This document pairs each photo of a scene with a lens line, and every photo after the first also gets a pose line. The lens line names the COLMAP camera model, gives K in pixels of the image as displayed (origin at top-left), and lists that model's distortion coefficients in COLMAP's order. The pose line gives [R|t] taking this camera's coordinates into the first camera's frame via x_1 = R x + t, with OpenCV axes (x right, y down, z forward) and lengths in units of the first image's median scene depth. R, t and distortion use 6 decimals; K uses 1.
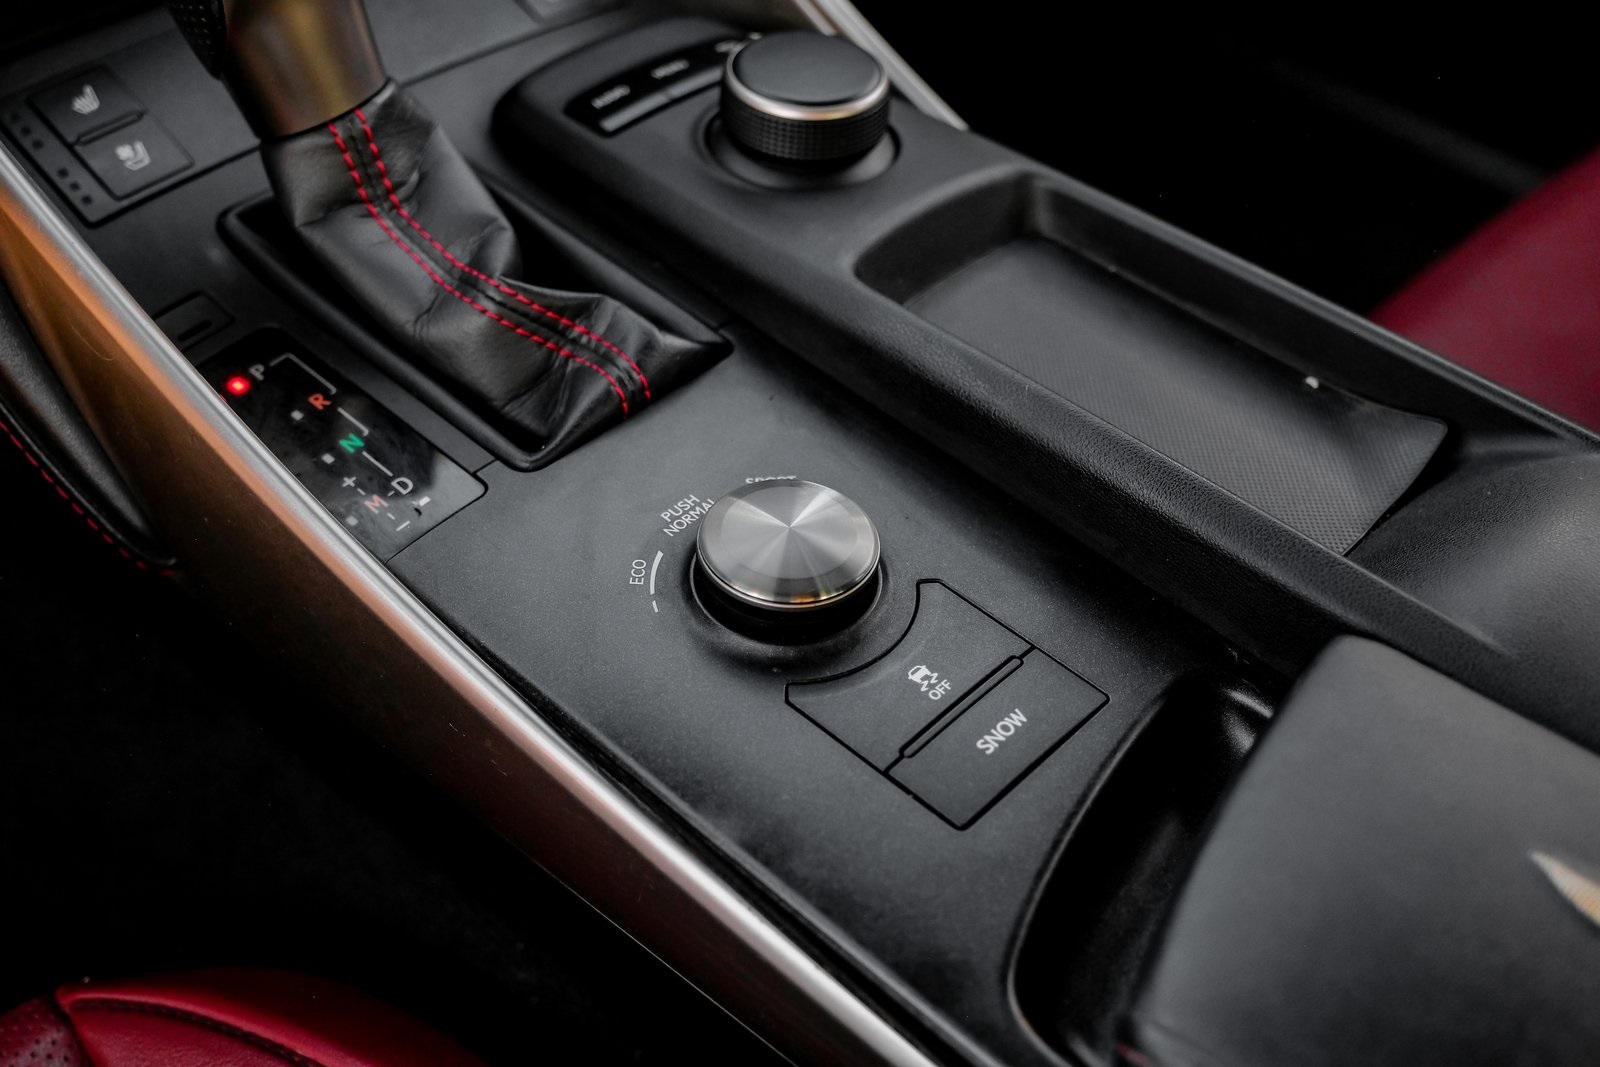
lens RADIAL K [[1796.7, 0, 802.0], [0, 1796.7, 544.3], [0, 0, 1]] dist [-0.014227, -0.004321]
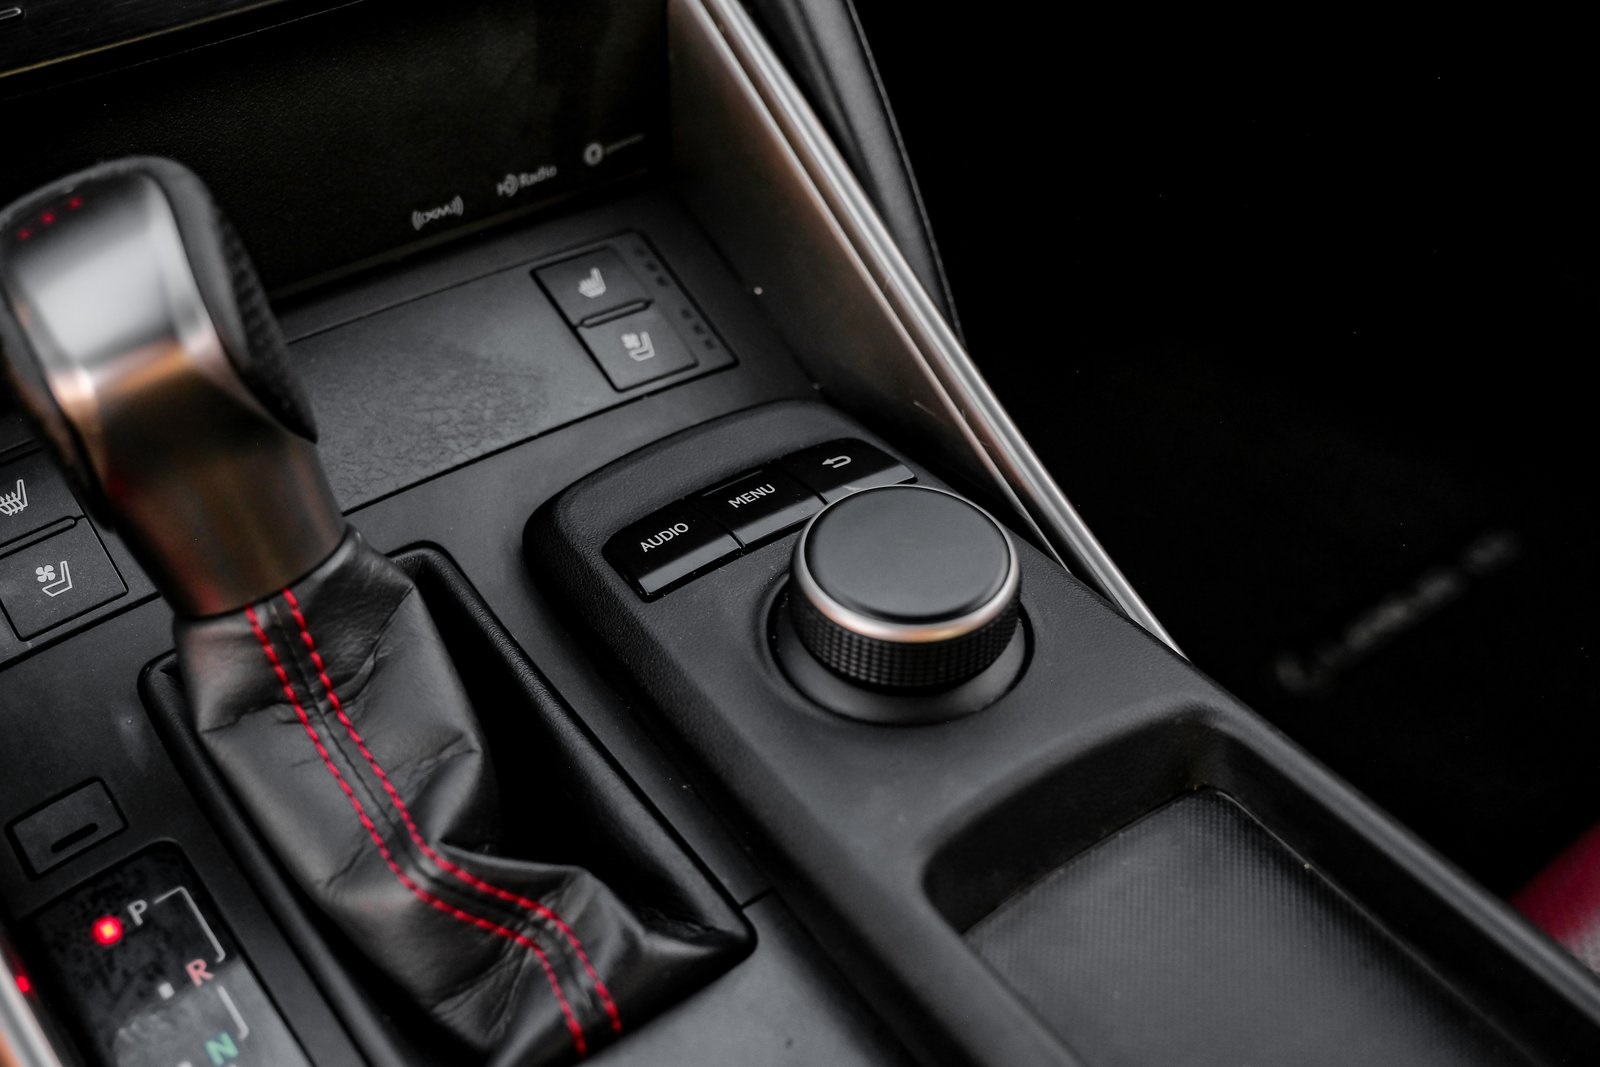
lens RADIAL K [[1796.7, 0, 802.0], [0, 1796.7, 544.3], [0, 0, 1]] dist [-0.014227, -0.004321]
pose [[0.981516, 0.099451, -0.163509, 0.085512], [-0.103190, 0.994556, -0.014514, -0.270947], [0.161175, 0.031118, 0.986435, 0.287970]]
